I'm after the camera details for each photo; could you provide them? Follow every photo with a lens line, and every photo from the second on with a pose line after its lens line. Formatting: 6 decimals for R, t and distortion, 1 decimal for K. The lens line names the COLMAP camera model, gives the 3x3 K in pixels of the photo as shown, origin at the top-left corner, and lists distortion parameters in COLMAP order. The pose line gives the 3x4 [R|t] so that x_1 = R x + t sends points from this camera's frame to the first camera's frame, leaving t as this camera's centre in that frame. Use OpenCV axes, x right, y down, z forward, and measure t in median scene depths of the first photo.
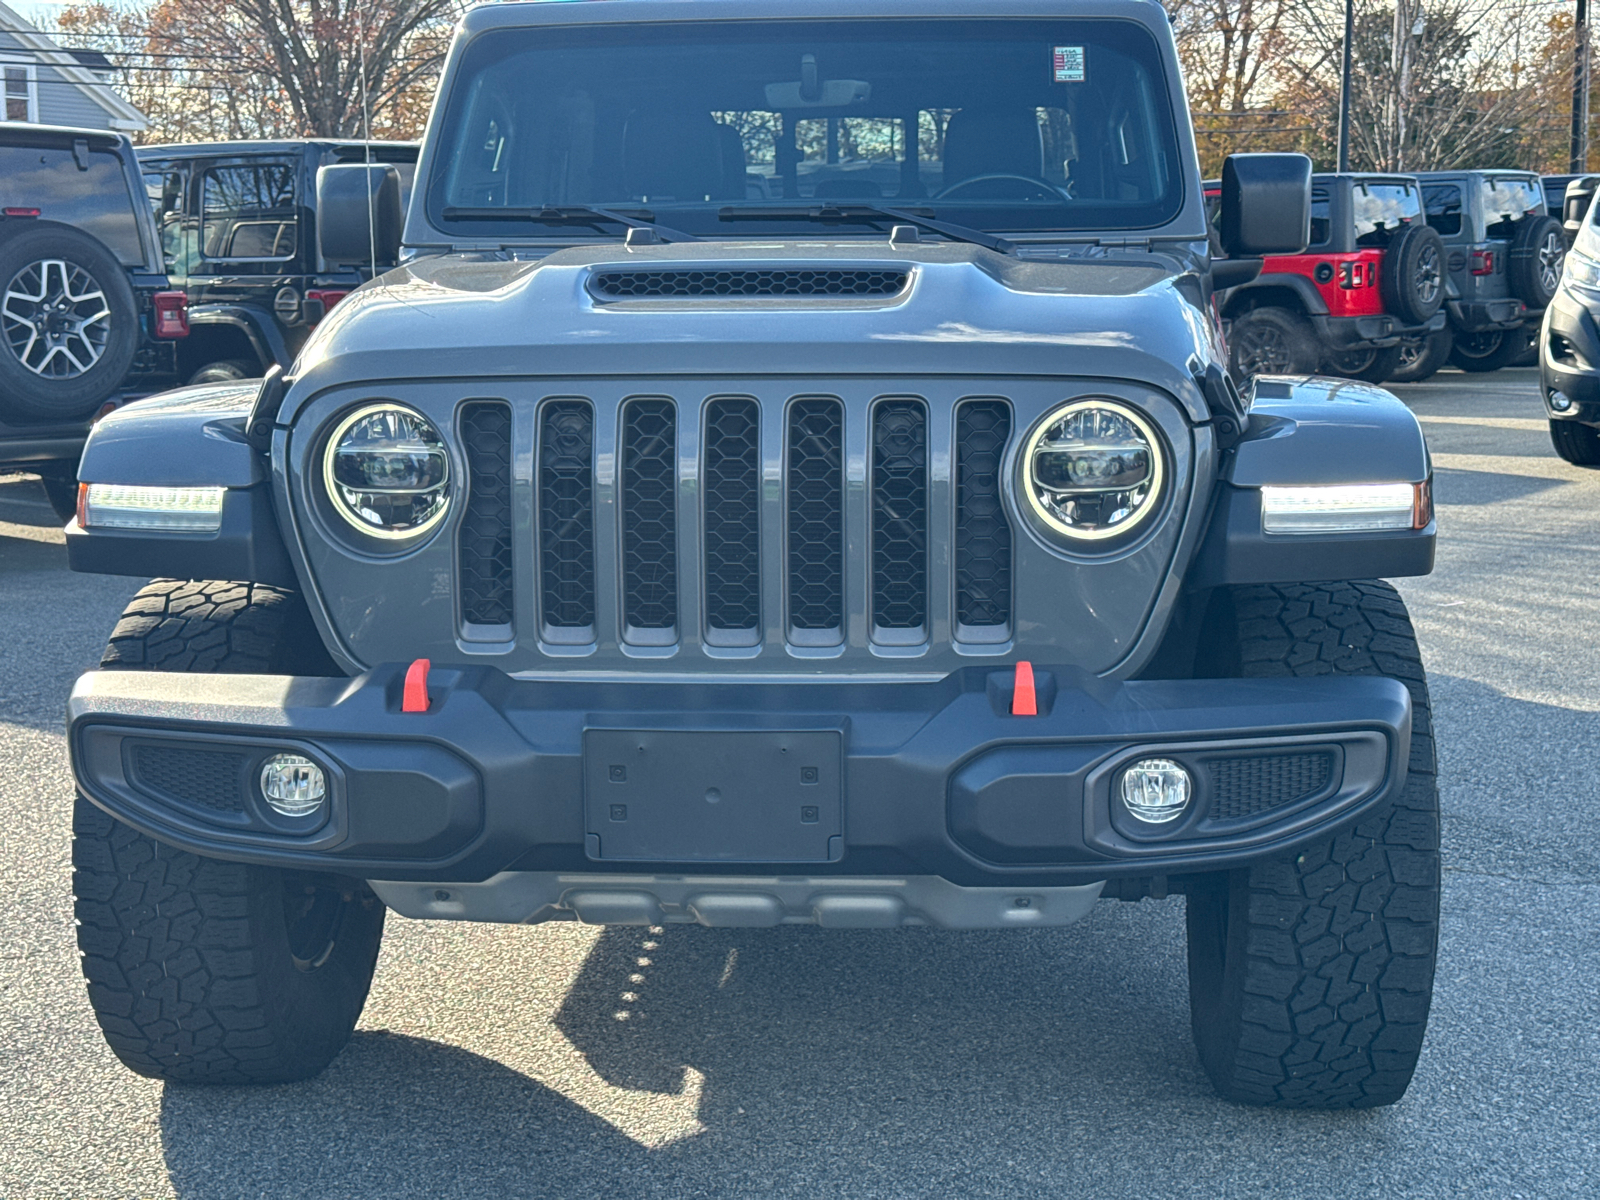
lens RADIAL K [[2337.7, 0, 826.3], [0, 2337.7, 590.2], [0, 0, 1]] dist [0.091993, 0.170085]
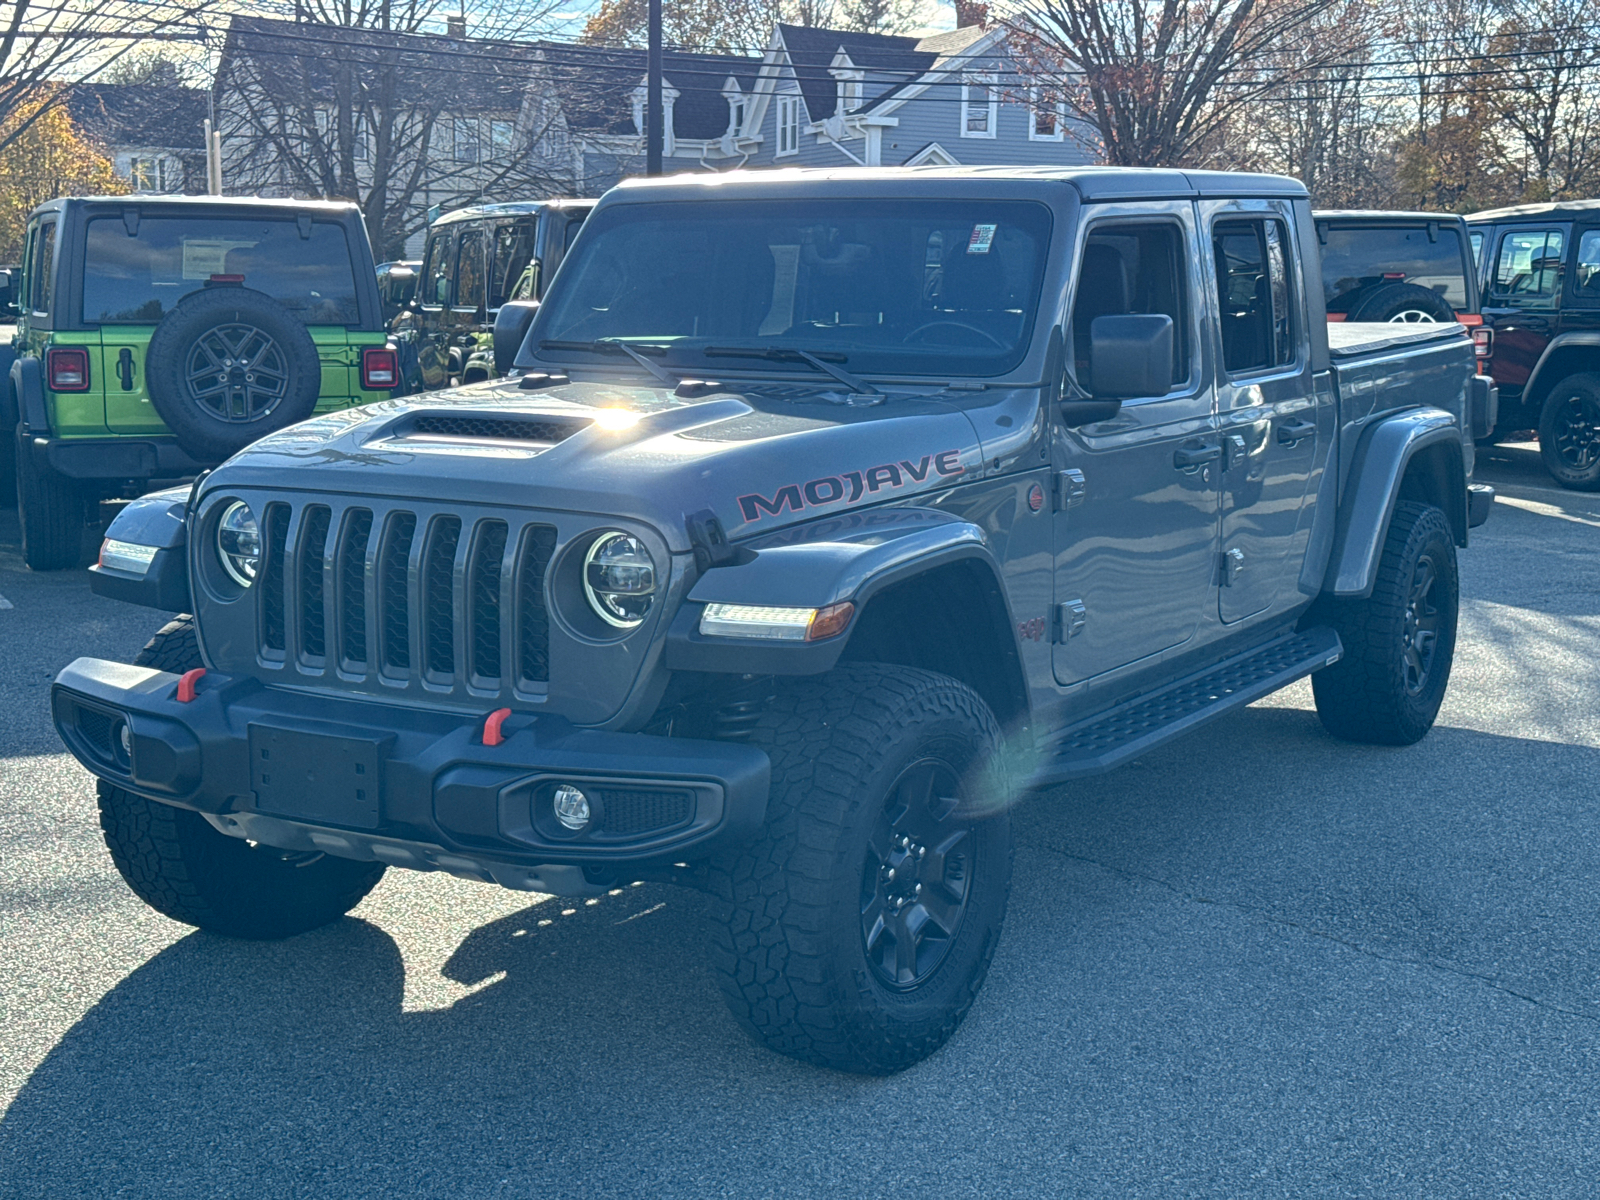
lens RADIAL K [[2367.5, 0, 805.5], [0, 2367.5, 543.9], [0, 0, 1]] dist [0.123113, 0.083511]
pose [[0.884631, 0.071141, -0.460834, 0.788100], [-0.076251, 0.997060, 0.007548, -0.082906], [0.460016, 0.028461, 0.887454, -0.201415]]
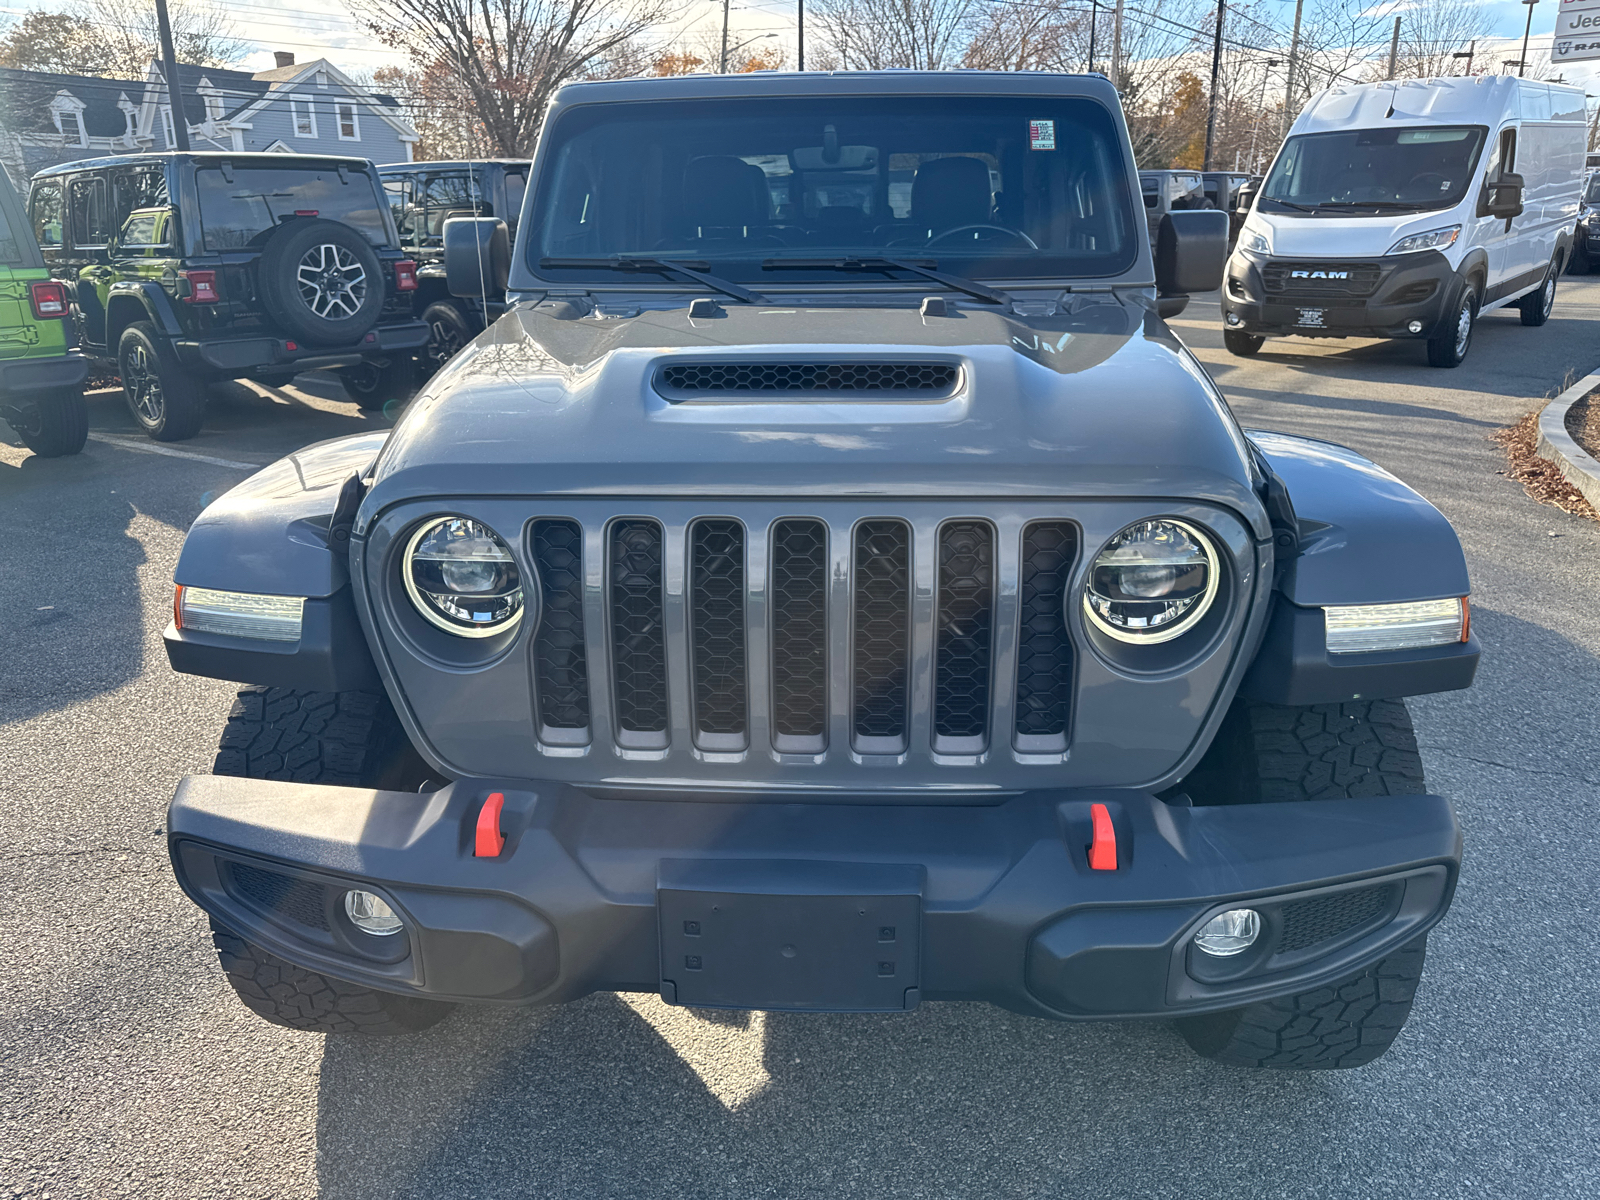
lens RADIAL K [[1167.3, 0, 800.0], [0, 1167.3, 600.0], [0, 0, 1]] dist [0.025419, -0.026362]
pose [[0.999951, -0.003317, 0.009370, -0.040013], [0.001538, 0.982940, 0.183919, -0.124270], [-0.009820, -0.183895, 0.982897, 0.449019]]
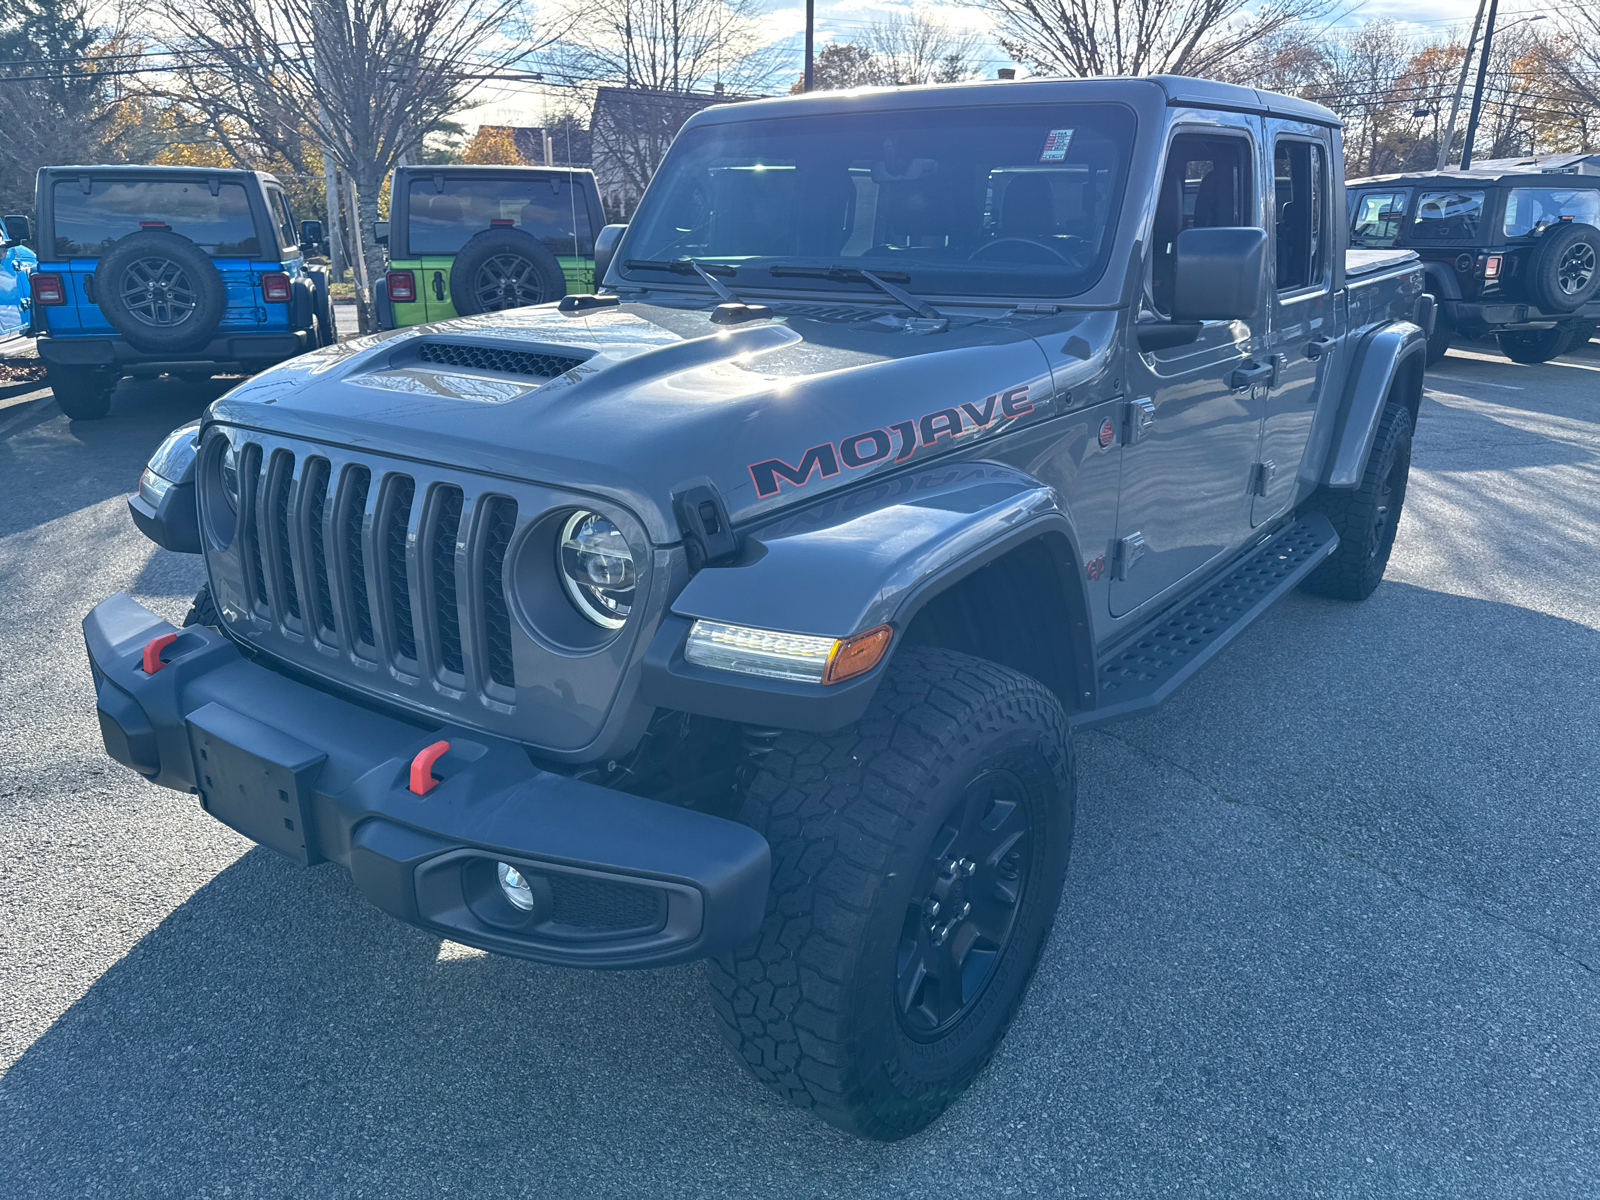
lens RADIAL K [[1159.5, 0, 805.4], [0, 1159.5, 606.3], [0, 0, 1]] dist [0.092463, -0.175558]
pose [[0.841382, 0.180232, -0.509503, 0.434121], [-0.083520, 0.974791, 0.206900, -0.141290], [0.533949, -0.131528, 0.835224, 0.531810]]
